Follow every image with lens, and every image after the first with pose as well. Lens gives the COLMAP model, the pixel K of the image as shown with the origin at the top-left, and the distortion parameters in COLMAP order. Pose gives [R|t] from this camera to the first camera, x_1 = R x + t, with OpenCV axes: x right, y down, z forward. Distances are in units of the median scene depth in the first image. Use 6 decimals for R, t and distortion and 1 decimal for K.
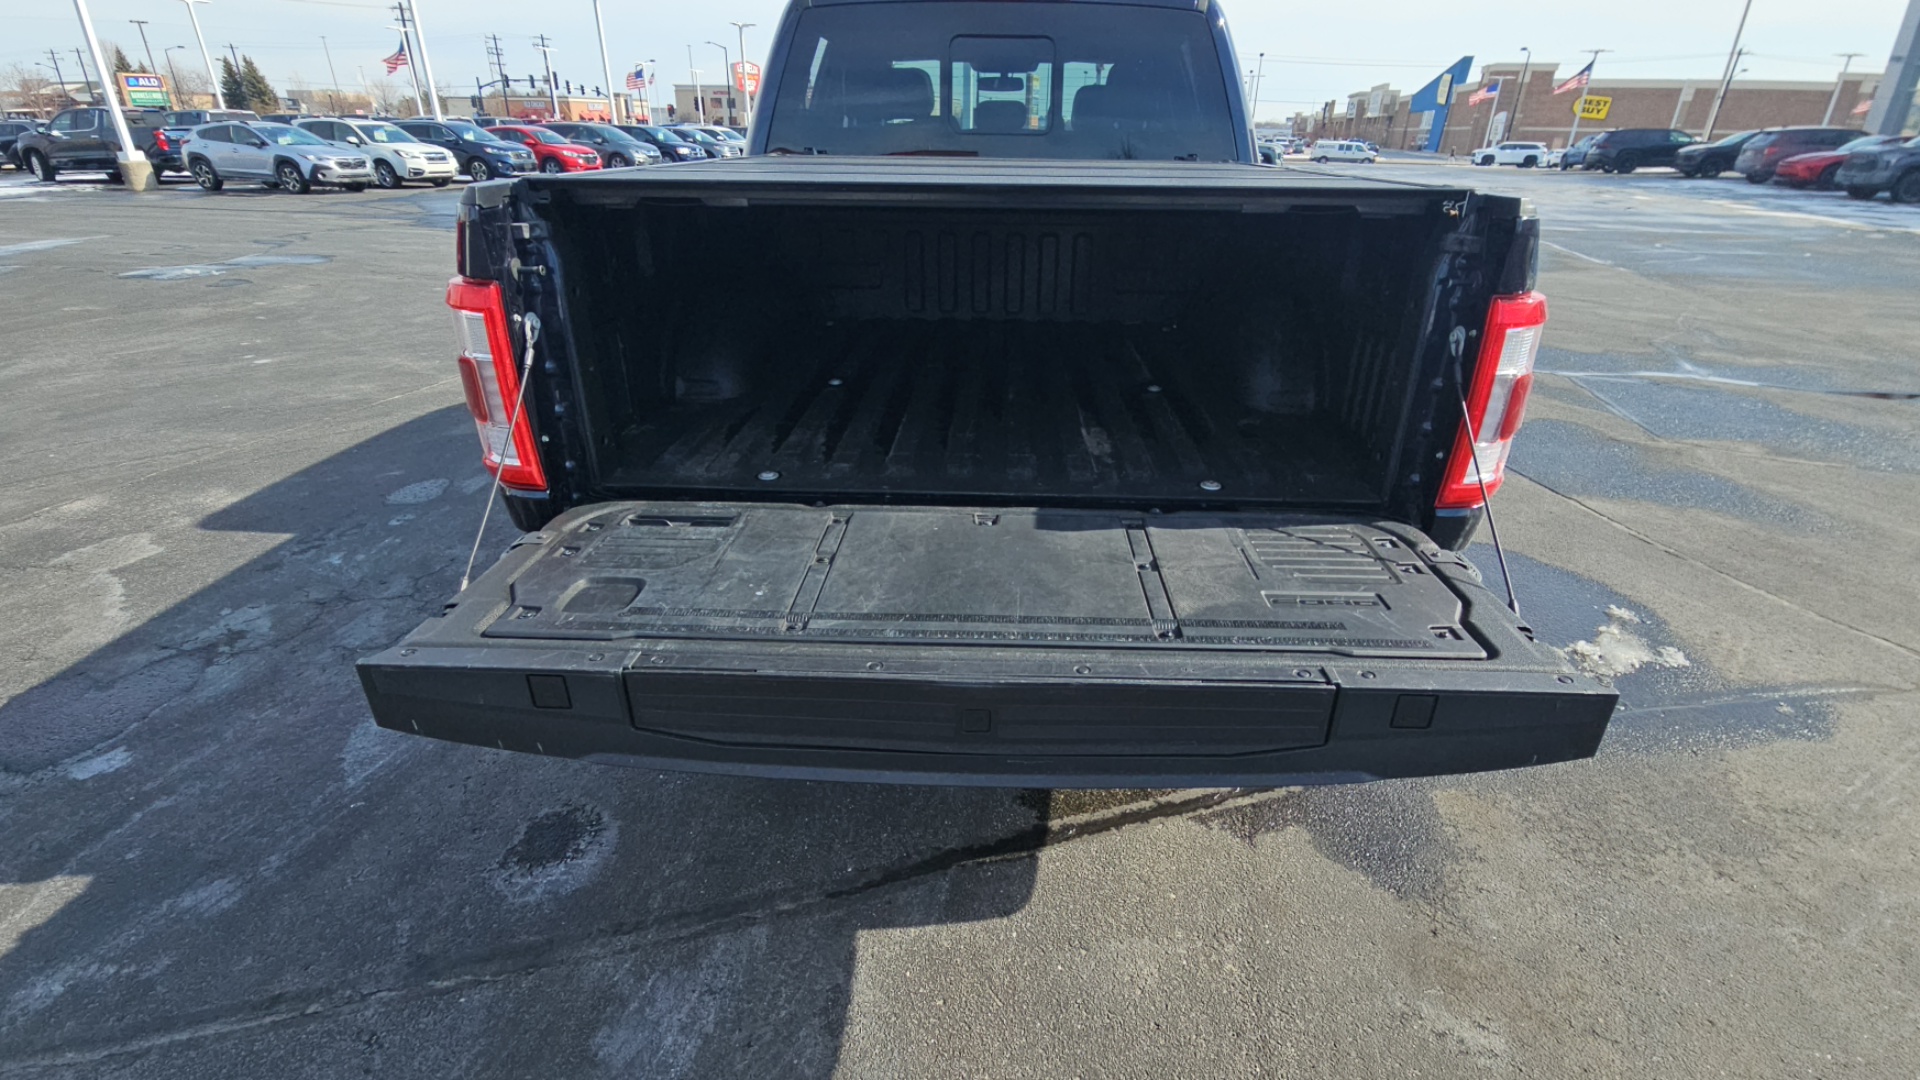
lens RADIAL K [[851.9, 0, 979.3], [0, 851.9, 546.0], [0, 0, 1]] dist [0.005407, -0.004570]
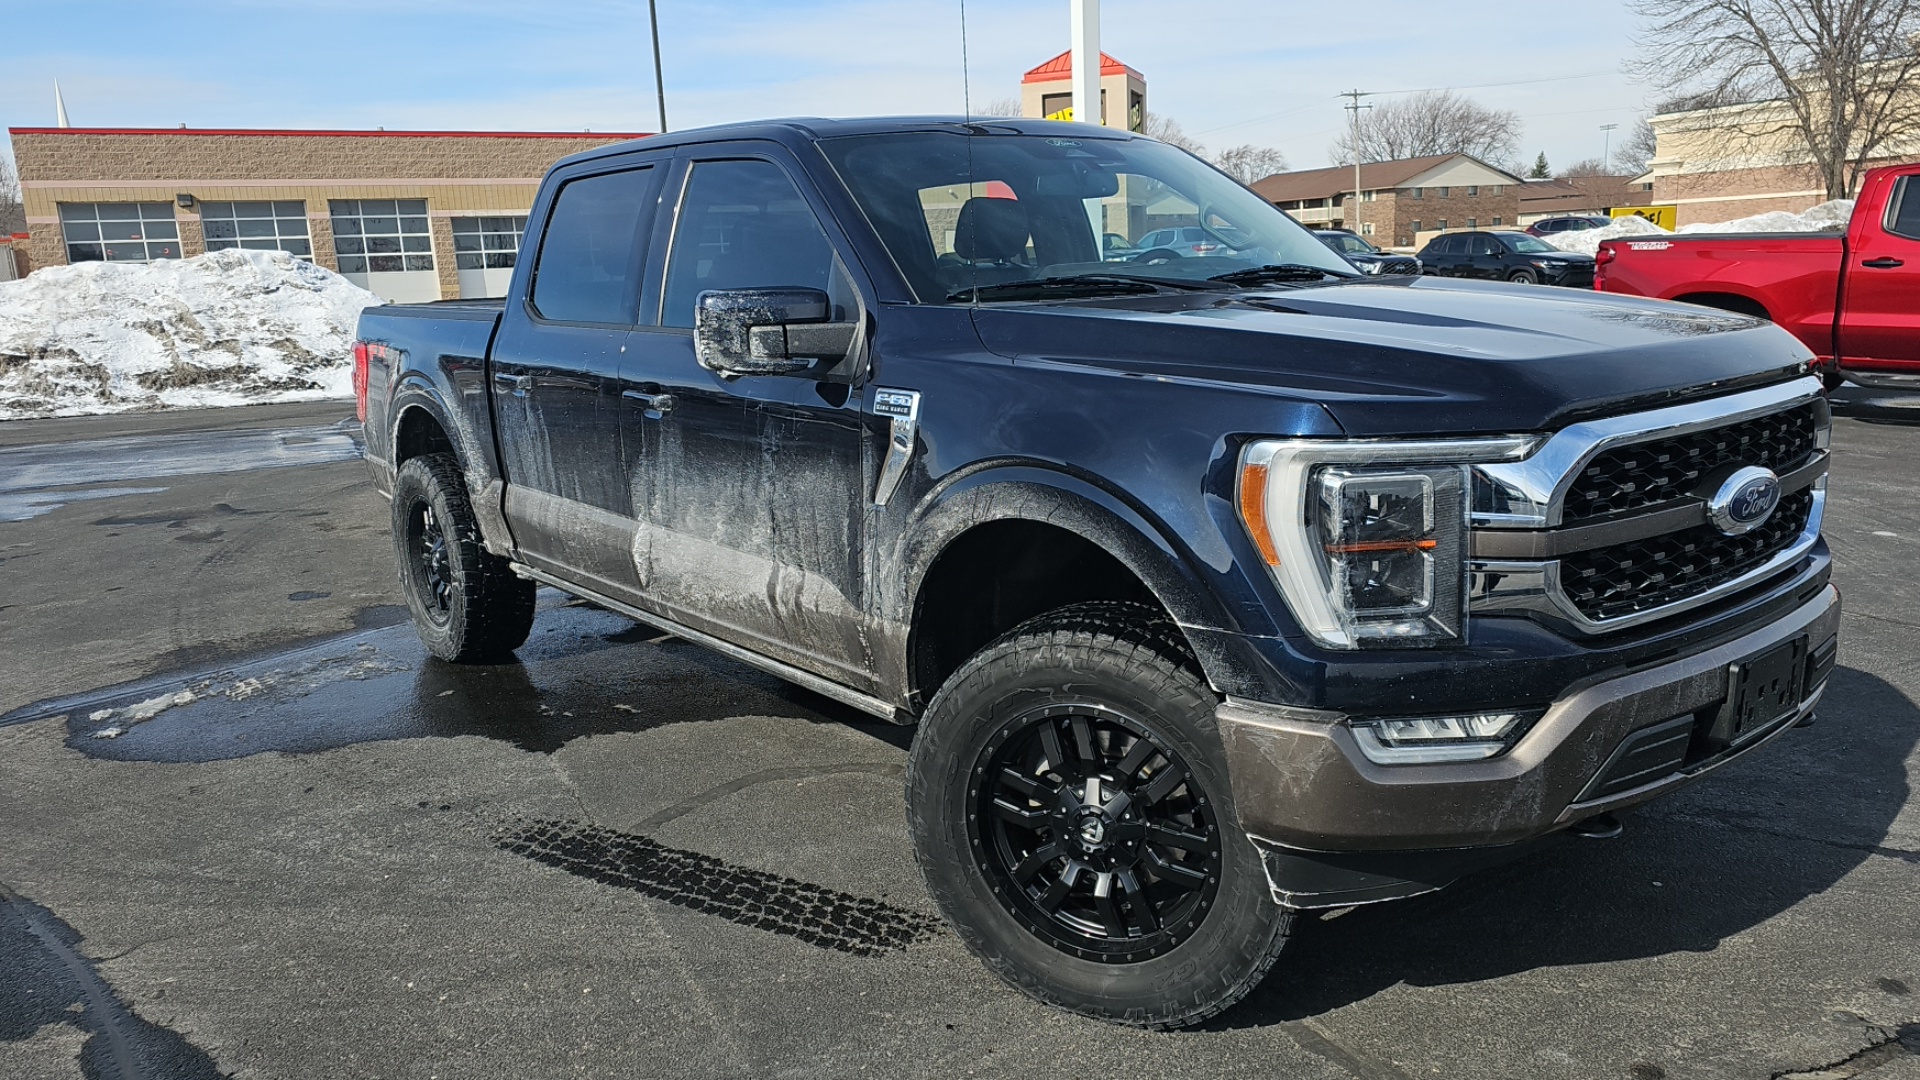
lens RADIAL K [[1363.5, 0, 964.6], [0, 1363.5, 554.4], [0, 0, 1]] dist [0.042039, -0.004568]
pose [[-0.757251, 0.153311, -0.634875, 0.757678], [-0.260145, 0.820822, 0.508504, -0.905976], [0.599078, 0.550225, -0.581685, 1.858410]]
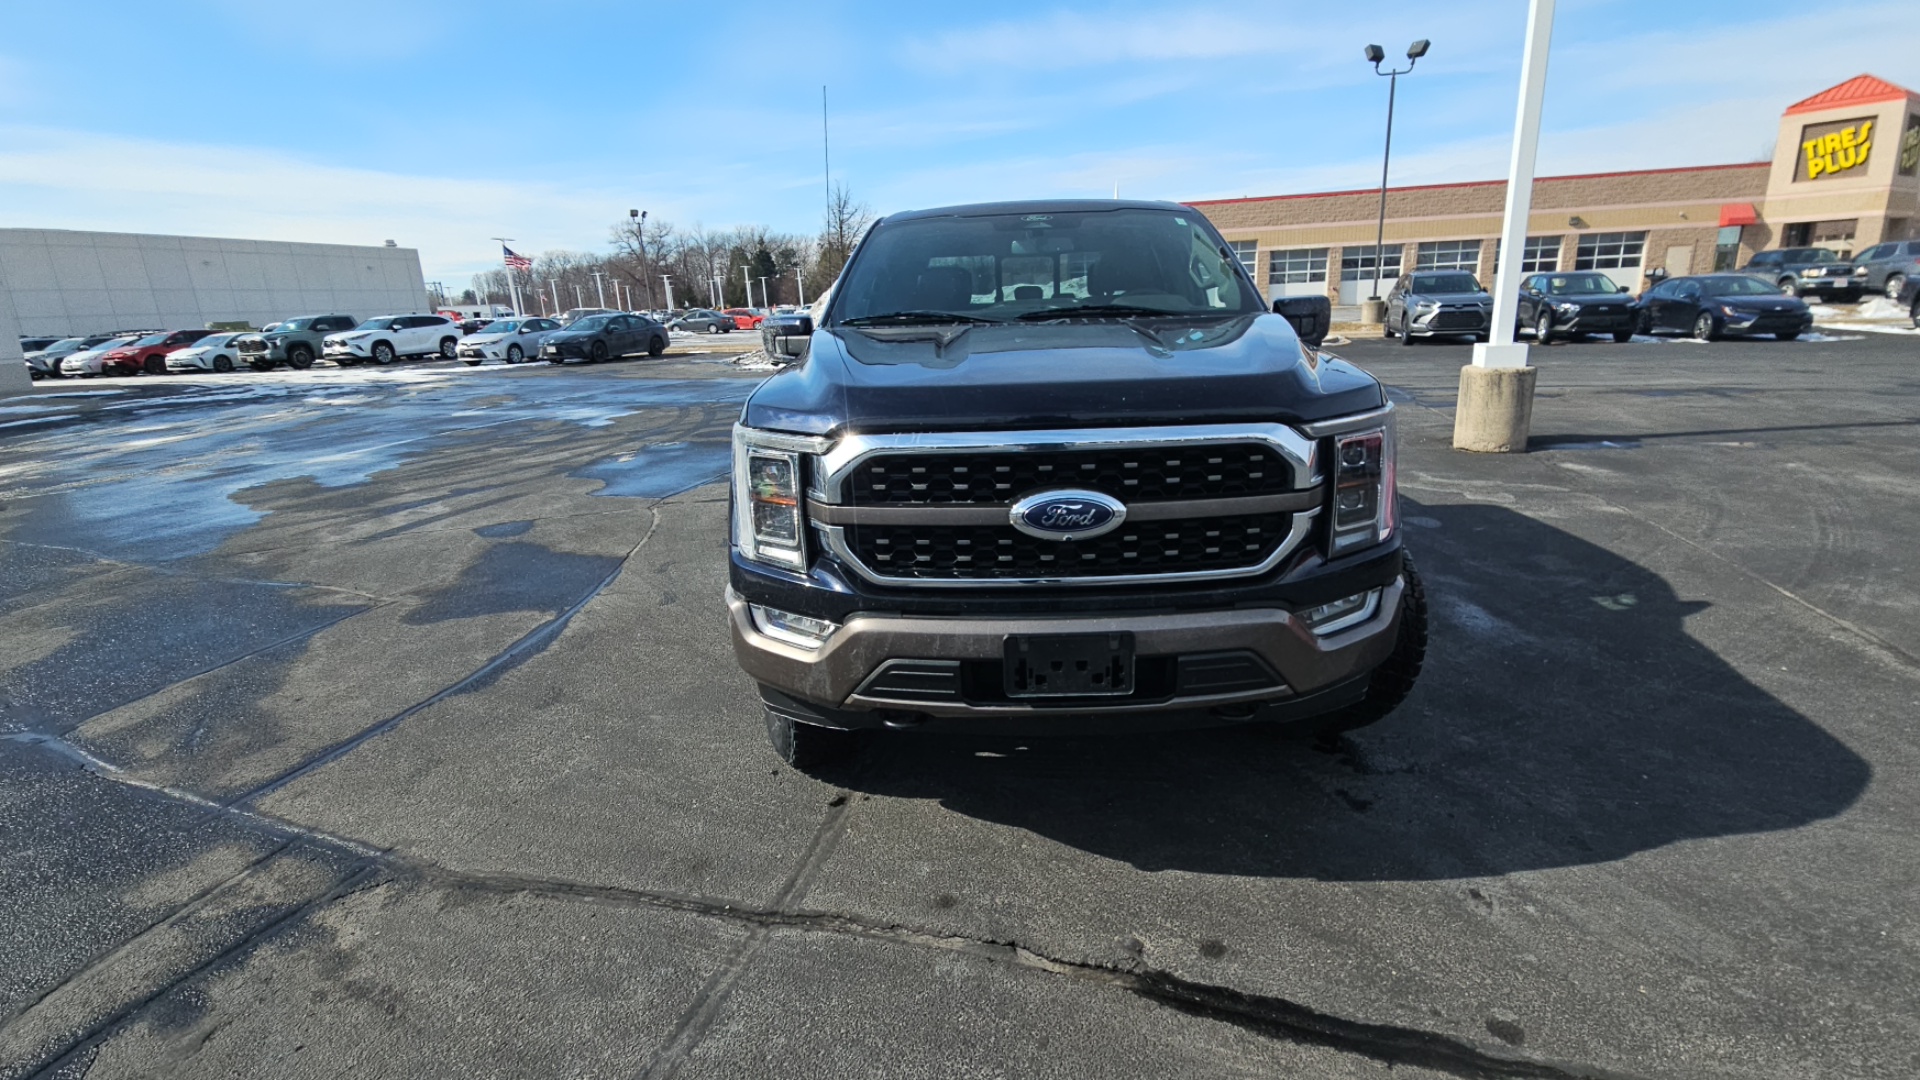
lens RADIAL K [[854.1, 0, 980.3], [0, 854.1, 538.9], [0, 0, 1]] dist [0.012143, -0.009897]
pose [[-0.999695, 0.021631, 0.011906, 0.090426], [0.024090, 0.748726, 0.662441, -1.016512], [0.005415, 0.662526, -0.749019, 2.075980]]
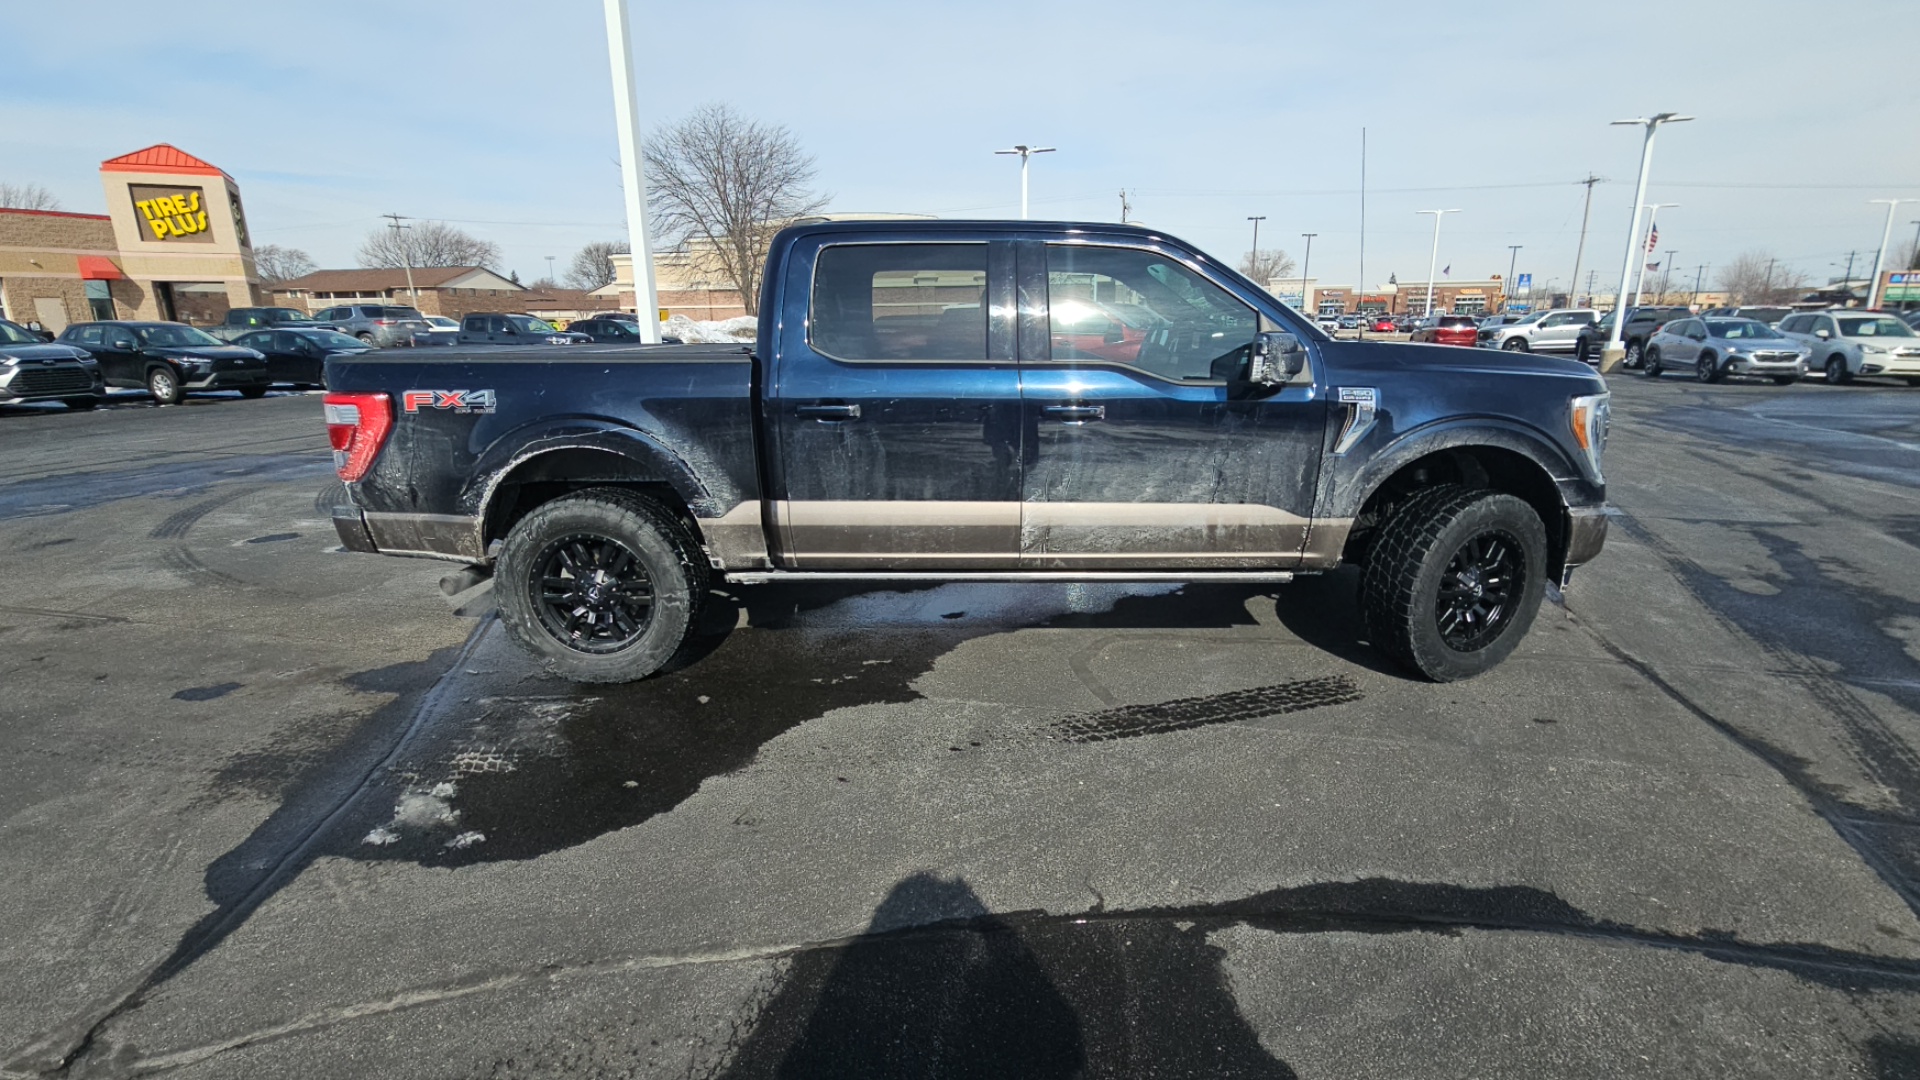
lens RADIAL K [[851.9, 0, 979.3], [0, 851.9, 546.0], [0, 0, 1]] dist [0.005407, -0.004570]
pose [[0.009339, 0.242959, -0.969992, 1.170235], [-0.429936, 0.876771, 0.215471, -0.458982], [0.902811, 0.415022, 0.112645, 0.952932]]
